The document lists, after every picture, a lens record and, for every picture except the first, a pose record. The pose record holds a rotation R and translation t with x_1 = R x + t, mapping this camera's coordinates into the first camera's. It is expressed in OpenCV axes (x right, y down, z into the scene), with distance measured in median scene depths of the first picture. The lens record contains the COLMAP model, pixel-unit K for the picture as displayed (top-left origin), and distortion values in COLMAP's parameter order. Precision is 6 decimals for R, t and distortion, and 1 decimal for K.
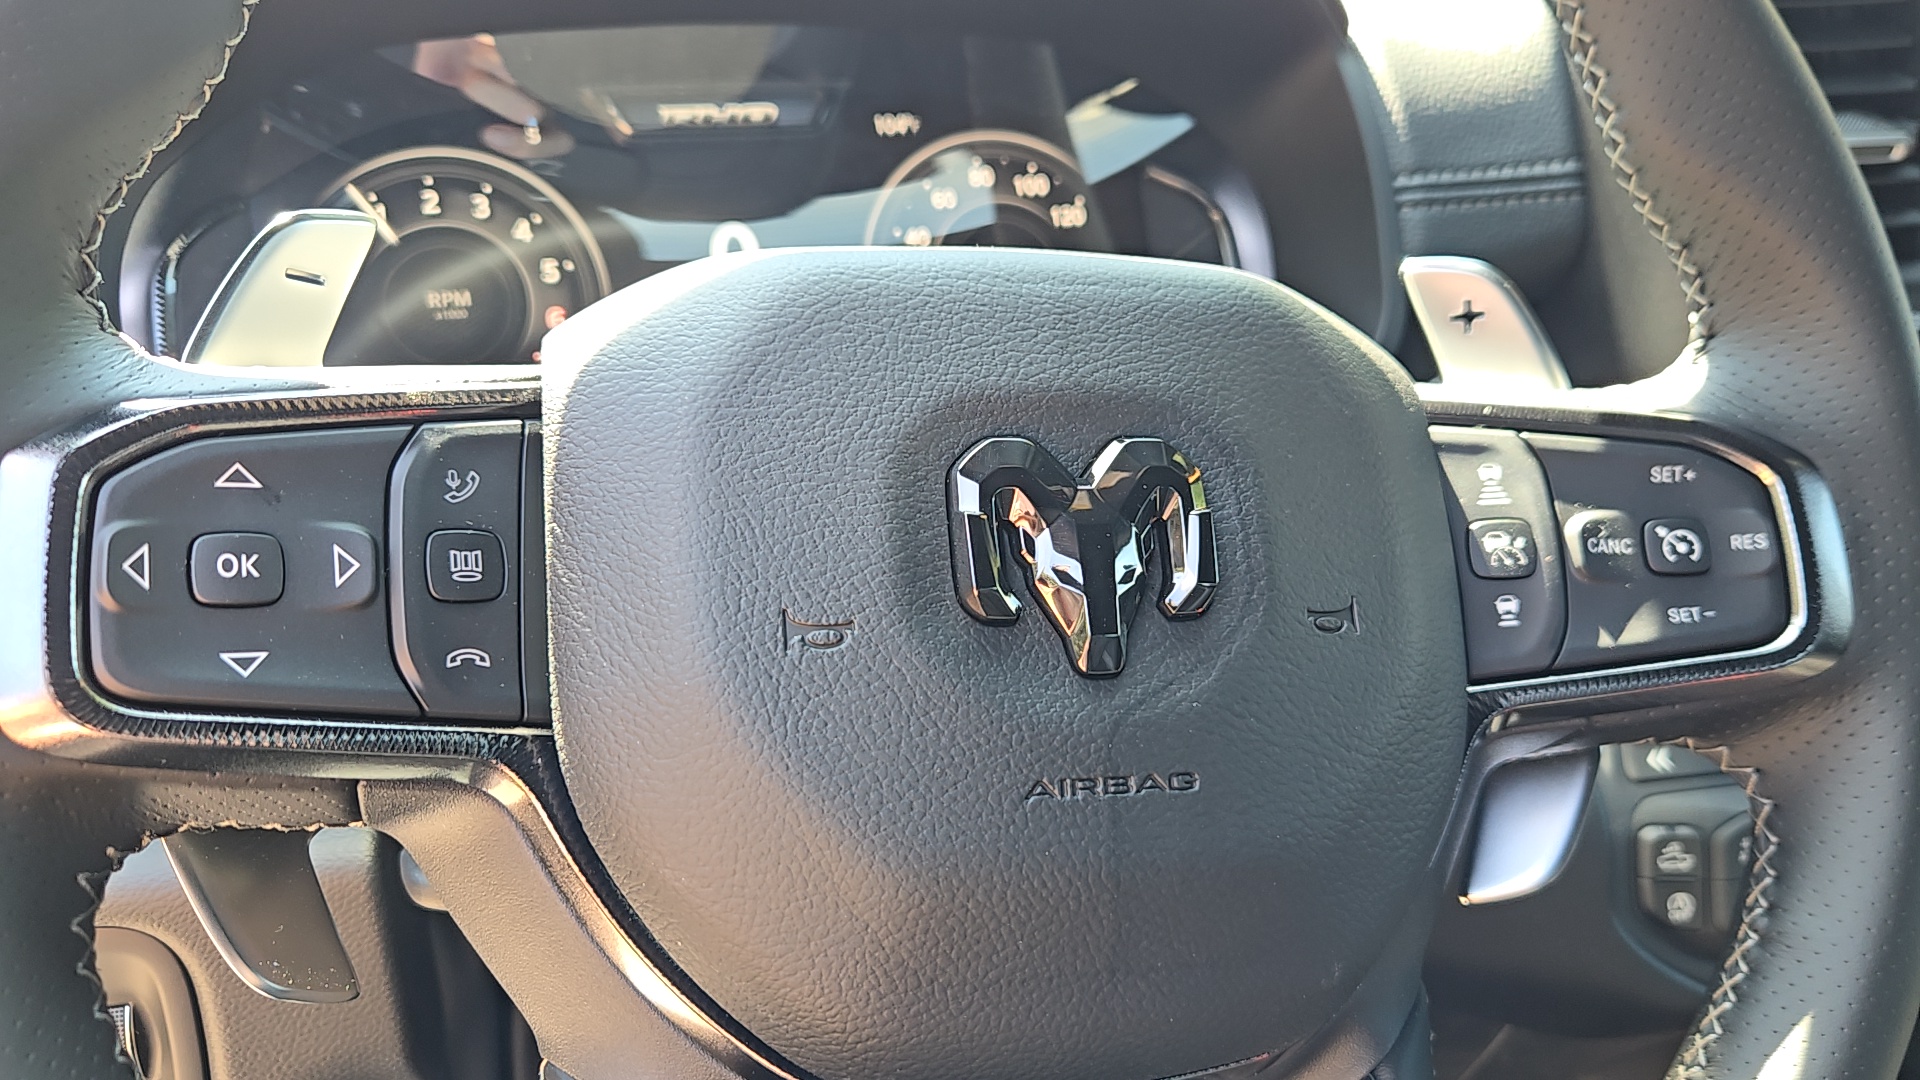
lens RADIAL K [[1626.2, 0, 929.6], [0, 1626.2, 534.0], [0, 0, 1]] dist [-0.007104, -0.003027]
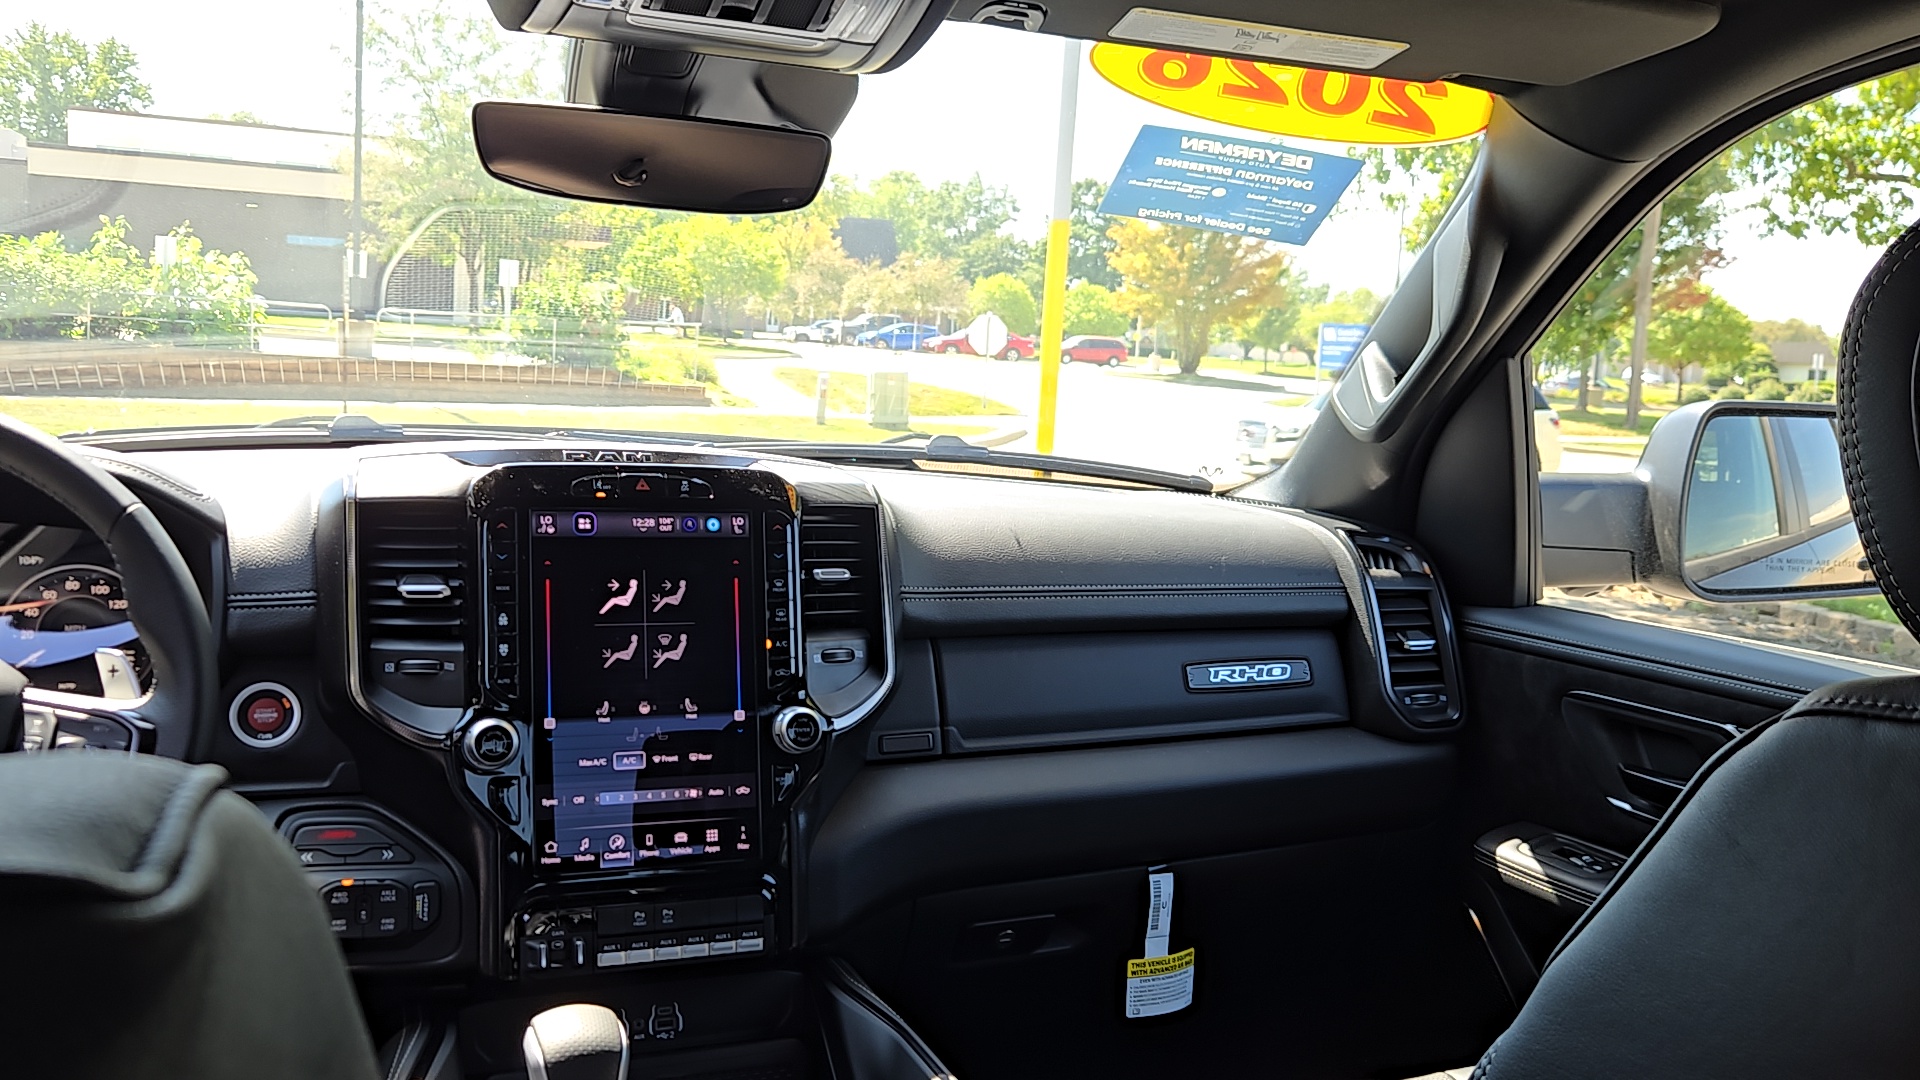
lens RADIAL K [[1616.5, 0, 960.0], [0, 1616.5, 540.0], [0, 0, 1]] dist [0.011121, 0.000730]
pose [[0.996699, 0.043322, 0.068656, 1.196623], [-0.029287, 0.980639, -0.193620, 0.118353], [-0.075714, 0.190970, 0.978671, -1.371029]]
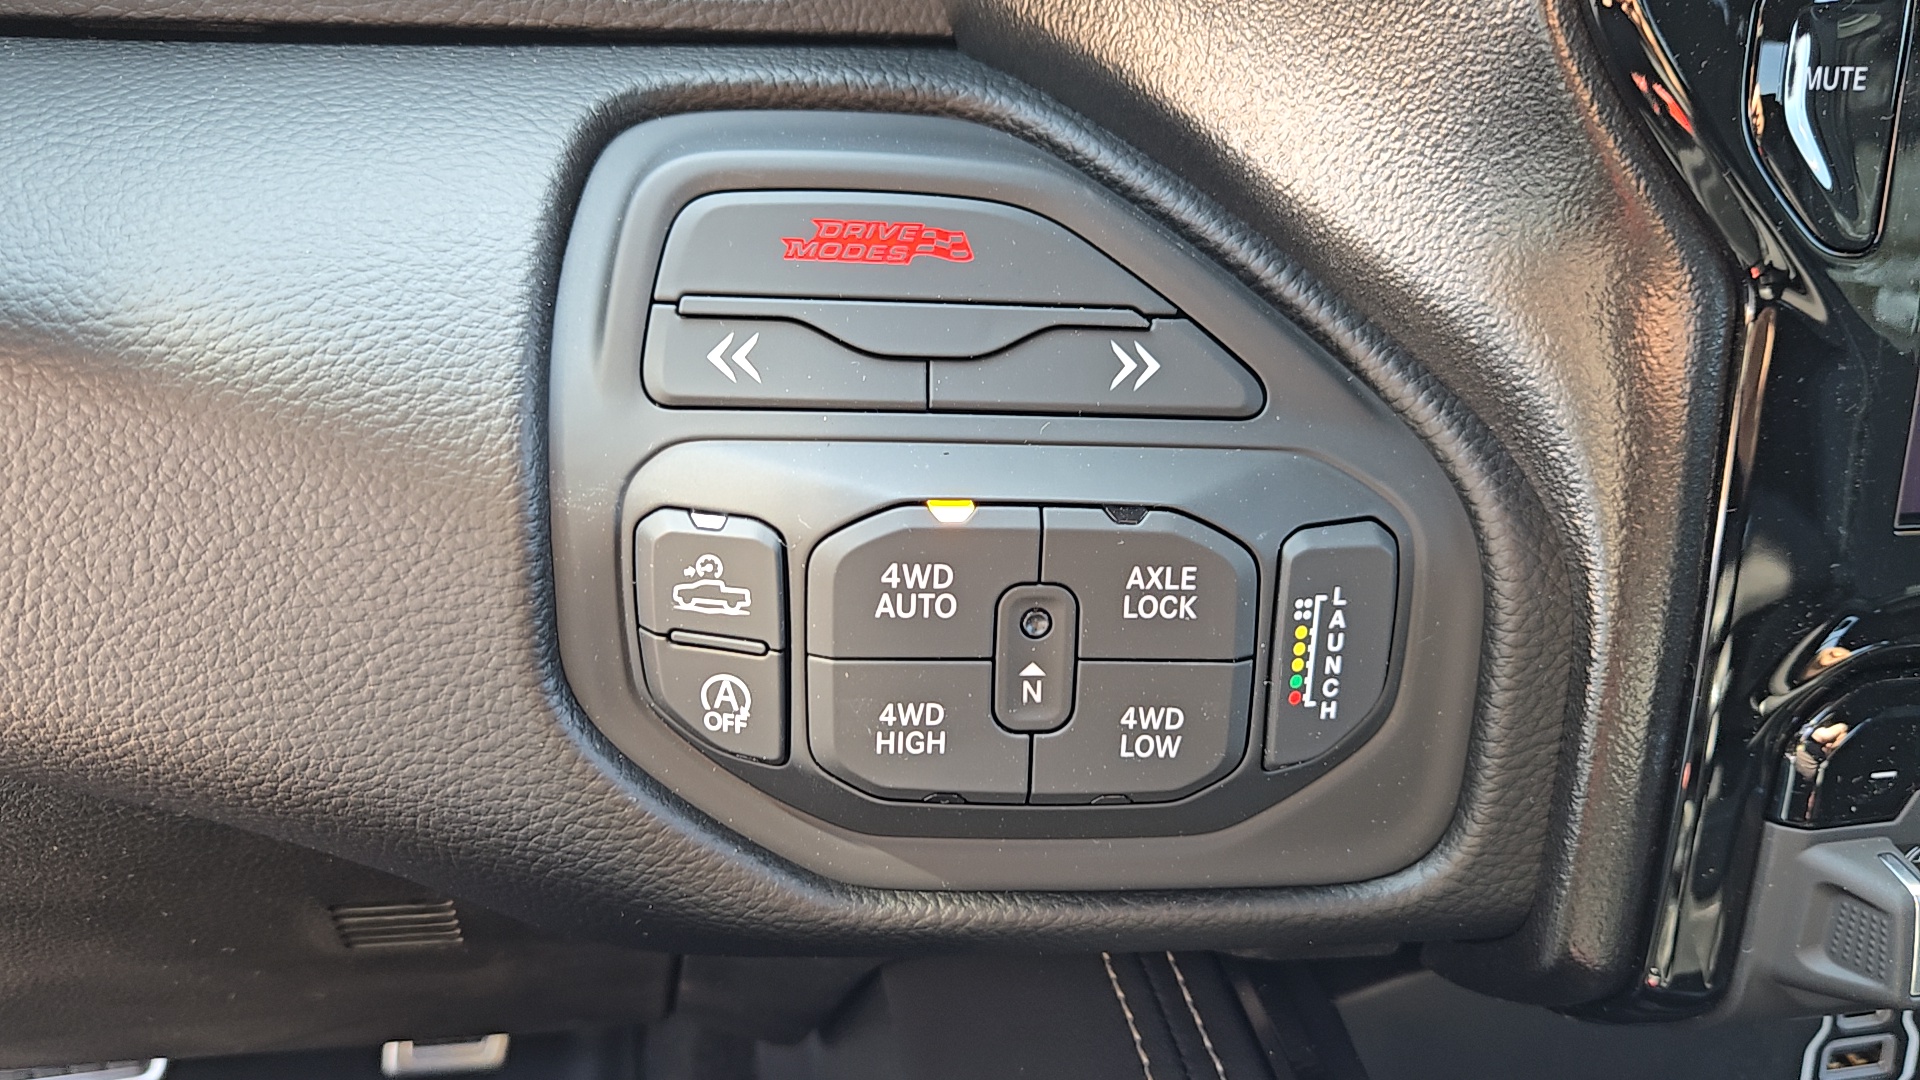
lens RADIAL K [[1631.7, 0, 960.0], [0, 1631.7, 540.0], [0, 0, 1]] dist [-0.032767, -0.008668]
pose [[0.991498, 0.109110, -0.070899, 0.549583], [-0.093230, 0.975781, 0.197887, 0.098475], [0.090774, -0.189594, 0.977657, 0.598324]]
